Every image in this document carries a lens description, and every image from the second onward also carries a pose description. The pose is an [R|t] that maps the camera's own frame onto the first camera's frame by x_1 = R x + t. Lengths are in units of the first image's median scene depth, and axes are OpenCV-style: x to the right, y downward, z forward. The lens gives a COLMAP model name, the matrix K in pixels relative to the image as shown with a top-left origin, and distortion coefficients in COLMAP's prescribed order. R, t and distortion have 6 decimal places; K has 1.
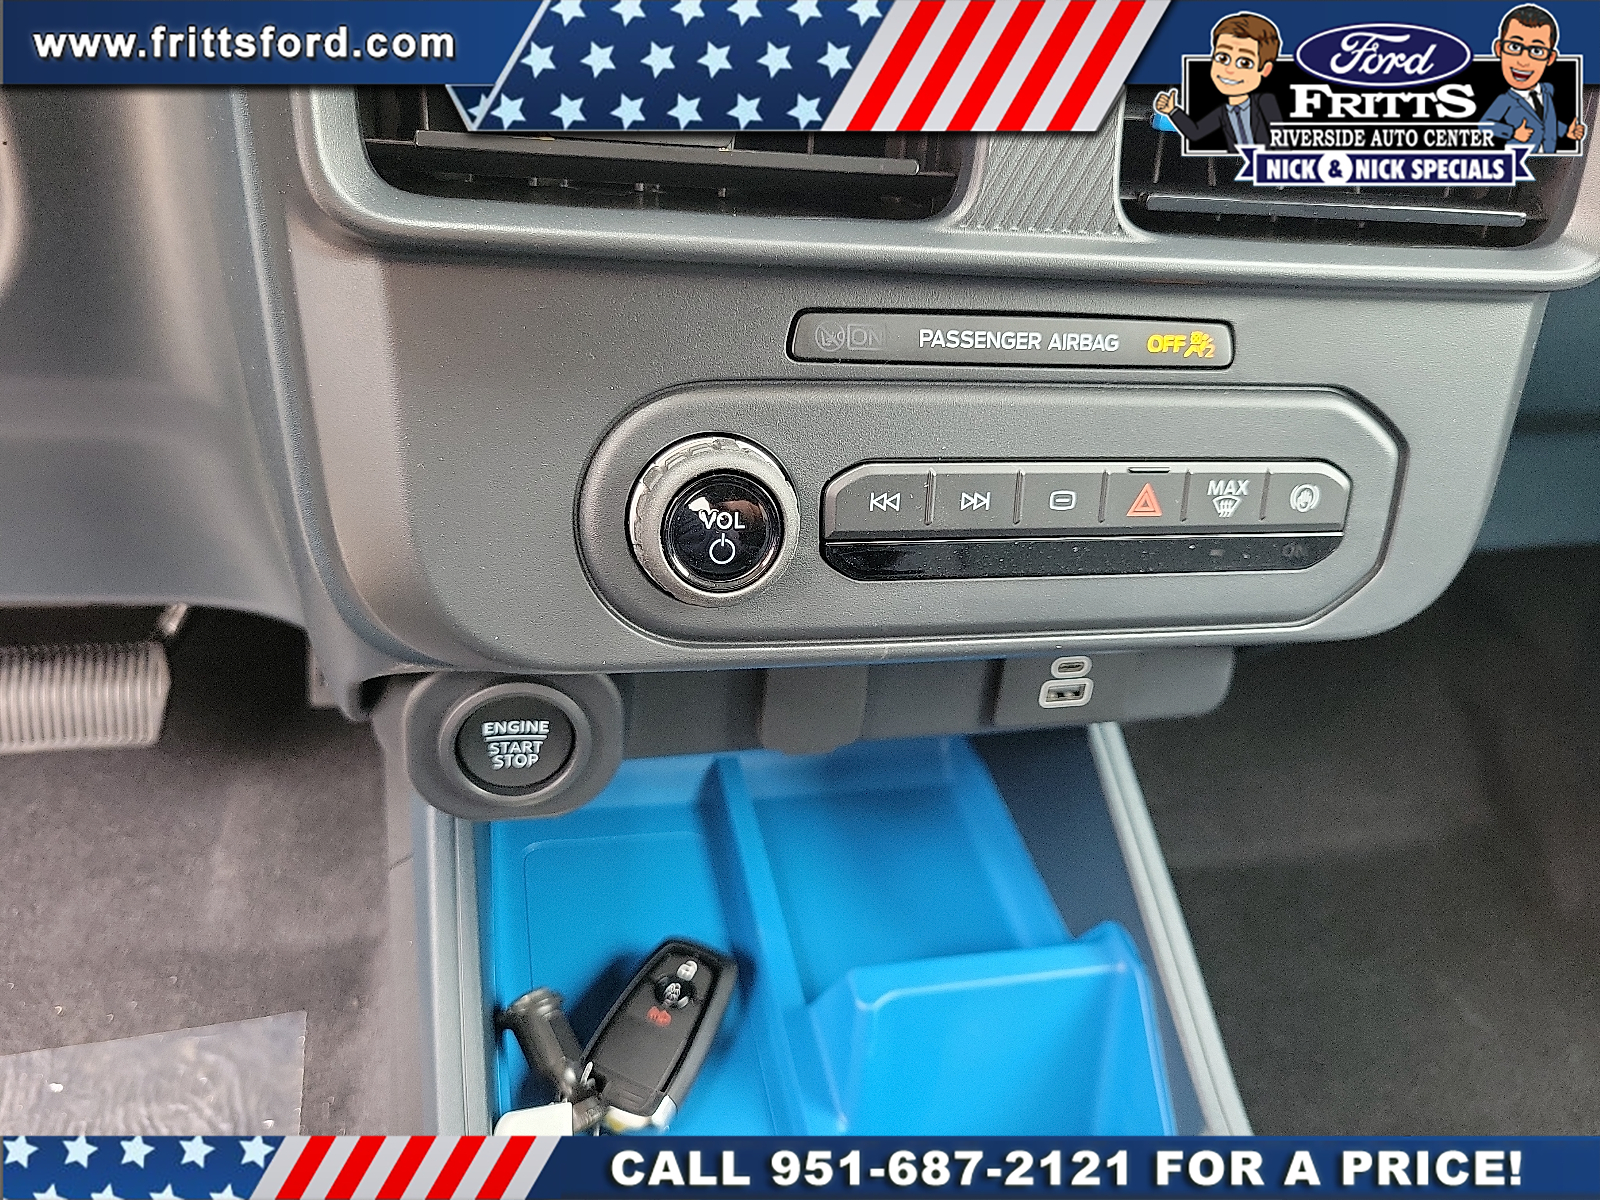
lens RADIAL K [[1194.4, 0, 785.4], [0, 1194.4, 593.4], [0, 0, 1]] dist [0.021144, 0.001224]
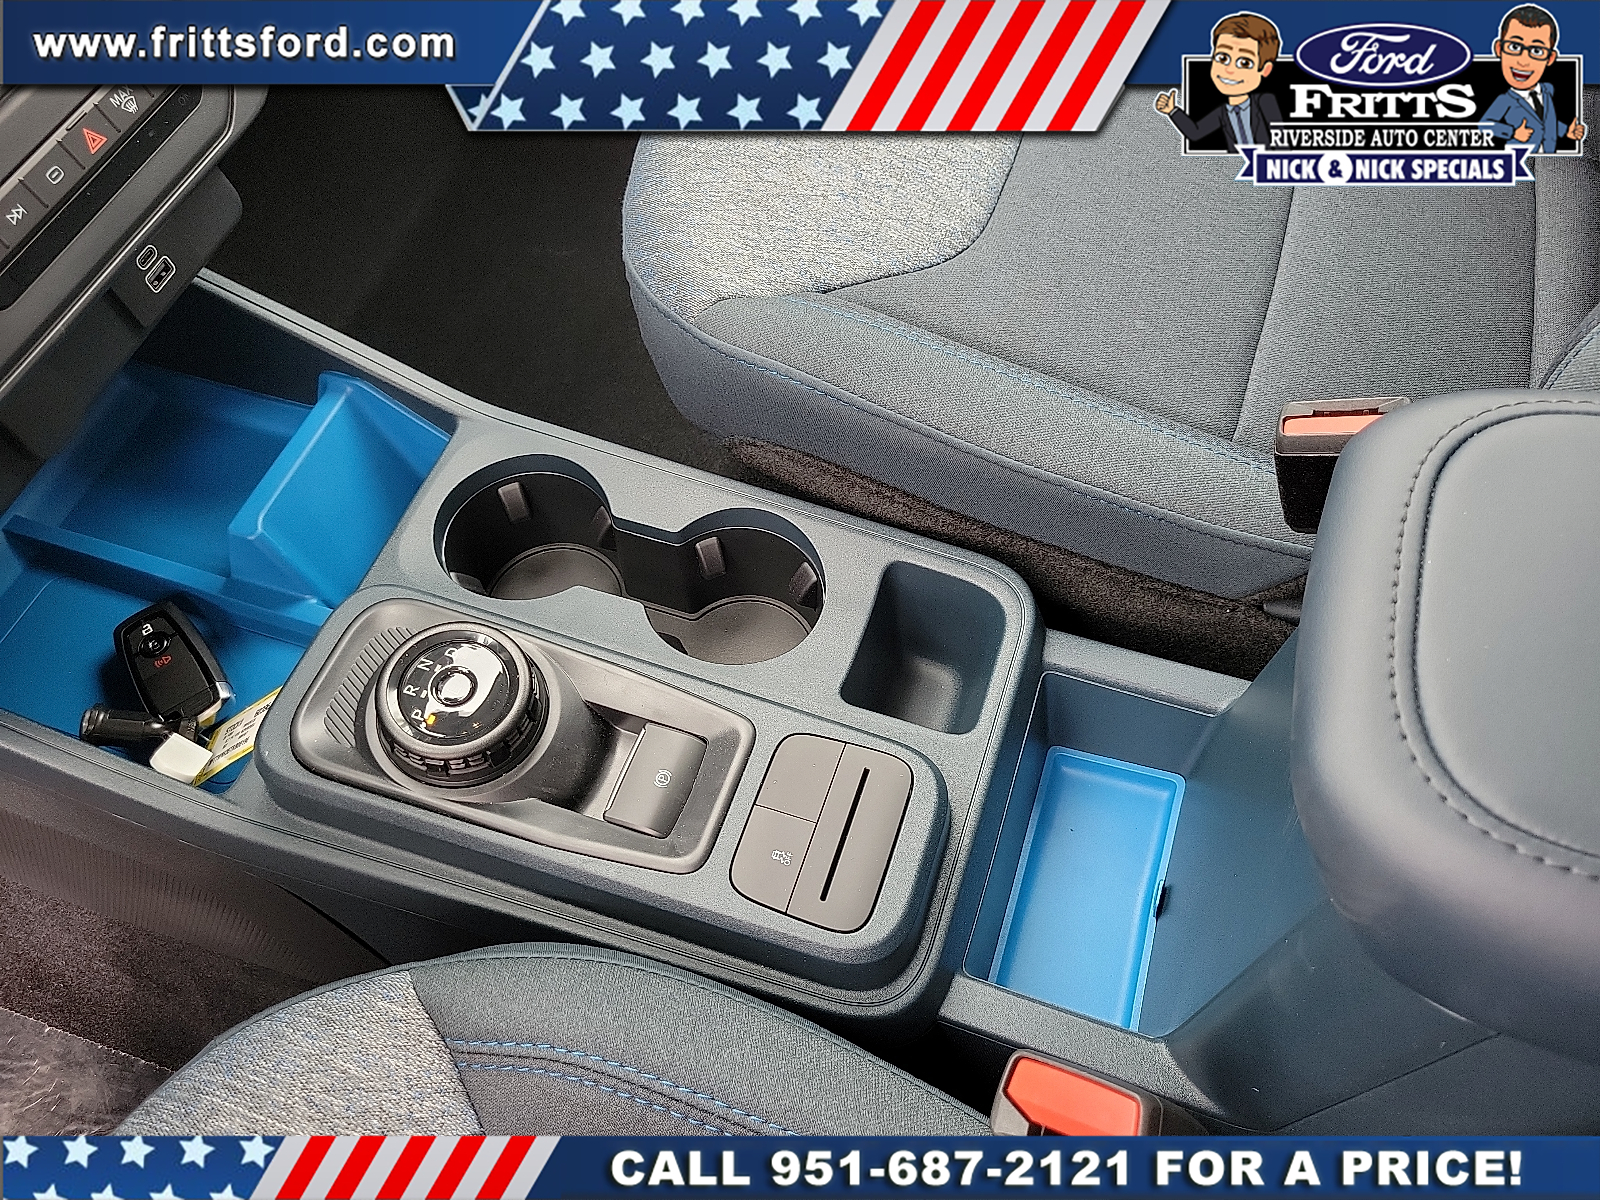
lens RADIAL K [[1194.4, 0, 785.4], [0, 1194.4, 593.4], [0, 0, 1]] dist [0.021144, 0.001224]
pose [[0.502171, -0.795622, 0.338835, -0.165241], [0.576641, 0.600076, 0.554432, -0.049608], [-0.644445, -0.083033, 0.760129, -0.544771]]
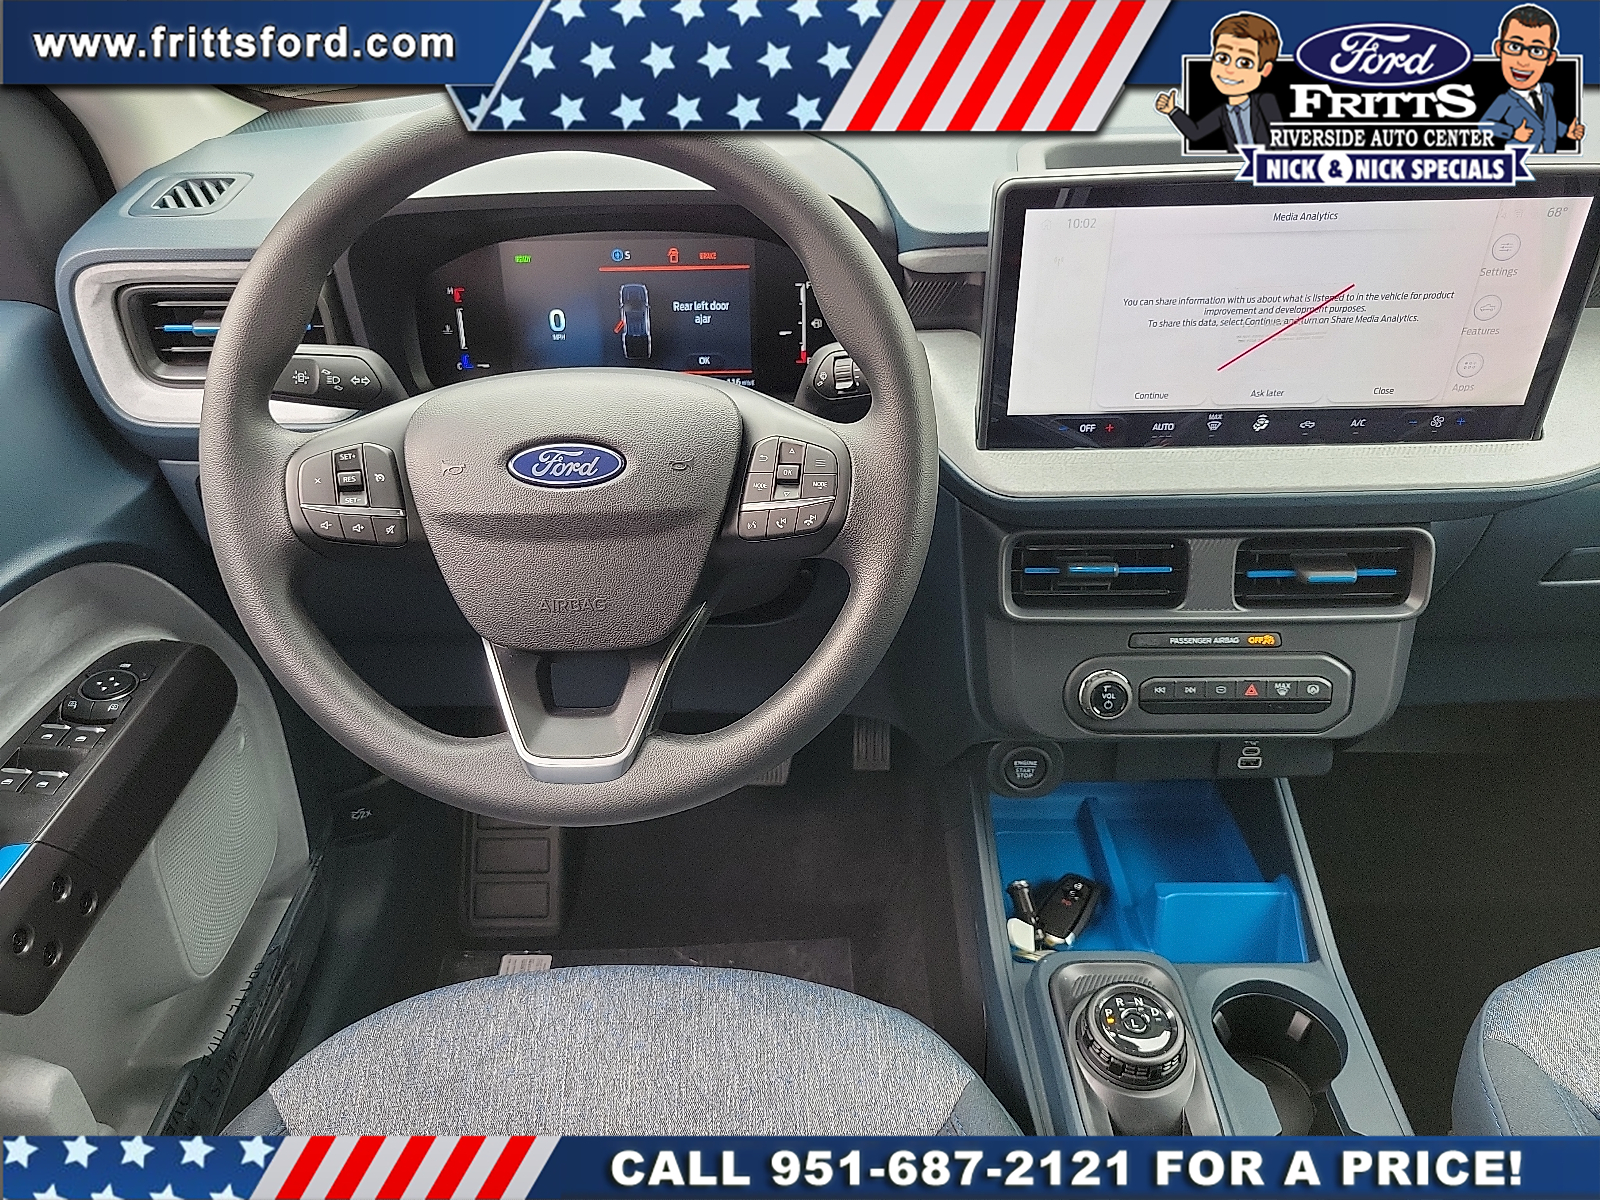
lens RADIAL K [[1284.1, 0, 772.3], [0, 1284.1, 596.6], [0, 0, 1]] dist [0.055530, -0.000387]
pose [[0.968981, -0.000794, -0.247135, -0.043858], [-0.019811, 0.996527, -0.080878, -0.016462], [0.246341, 0.083265, 0.965600, -1.687868]]
